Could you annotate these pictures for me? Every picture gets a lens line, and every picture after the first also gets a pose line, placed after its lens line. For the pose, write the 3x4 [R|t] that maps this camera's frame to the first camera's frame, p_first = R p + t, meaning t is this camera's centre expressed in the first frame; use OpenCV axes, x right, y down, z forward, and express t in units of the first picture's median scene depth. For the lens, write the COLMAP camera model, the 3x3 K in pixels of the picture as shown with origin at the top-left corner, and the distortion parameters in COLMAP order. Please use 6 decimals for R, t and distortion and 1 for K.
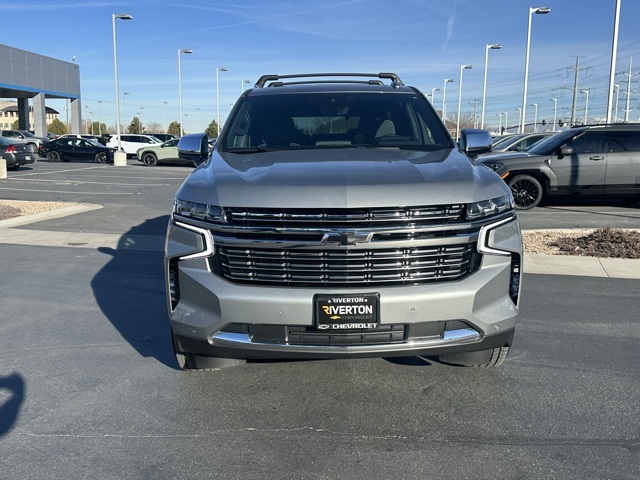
lens RADIAL K [[620.1, 0, 320.0], [0, 620.1, 240.0], [0, 0, 1]] dist [0.124691, -0.236575]
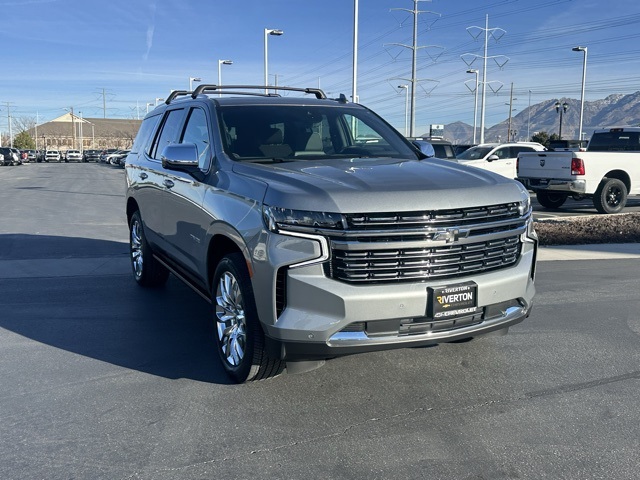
lens RADIAL K [[622.3, 0, 314.2], [0, 622.3, 240.8], [0, 0, 1]] dist [0.126315, -0.210911]
pose [[0.898406, -0.061145, 0.434889, -0.648790], [0.068370, 0.997660, -0.000971, -0.008712], [-0.433812, 0.030605, 0.900484, 0.068399]]
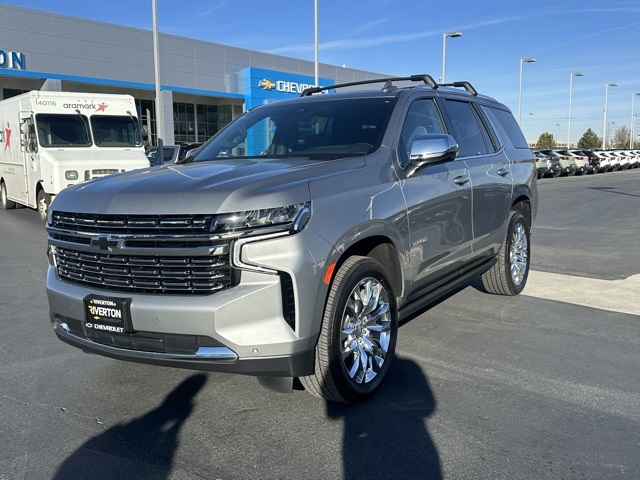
lens RADIAL K [[620.1, 0, 320.0], [0, 620.1, 240.0], [0, 0, 1]] dist [0.124691, -0.236575]
pose [[0.834023, 0.050699, -0.549395, 0.873543], [-0.061987, 0.998075, -0.001998, -0.026839], [0.548236, 0.035722, 0.835560, 0.297930]]
